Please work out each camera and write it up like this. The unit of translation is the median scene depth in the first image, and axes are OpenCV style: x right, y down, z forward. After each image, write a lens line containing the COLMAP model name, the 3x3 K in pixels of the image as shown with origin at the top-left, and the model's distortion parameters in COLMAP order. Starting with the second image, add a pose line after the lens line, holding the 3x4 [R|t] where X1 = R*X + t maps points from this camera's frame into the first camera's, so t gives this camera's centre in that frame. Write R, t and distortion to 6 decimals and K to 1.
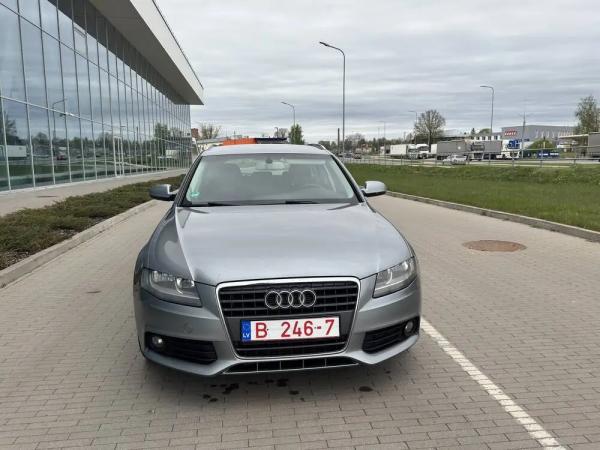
lens RADIAL K [[499.0, 0, 291.4], [0, 499.0, 234.7], [0, 0, 1]] dist [0.098017, -0.156220]
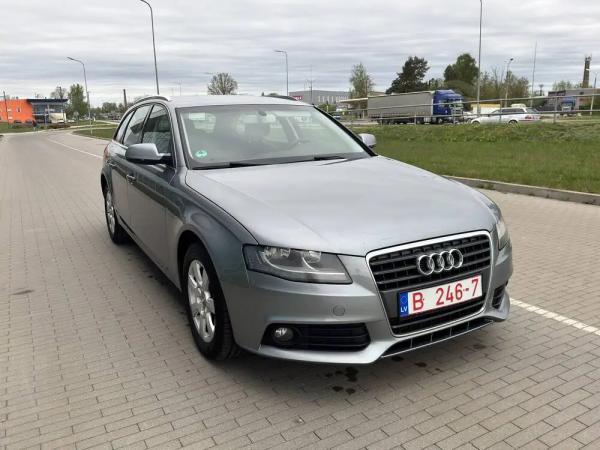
lens RADIAL K [[499.0, 0, 291.4], [0, 499.0, 234.7], [0, 0, 1]] dist [0.098017, -0.156220]
pose [[0.922369, -0.095933, 0.374208, -0.568280], [0.069628, 0.994095, 0.083224, -0.010213], [-0.379983, -0.050708, 0.923603, 0.286314]]
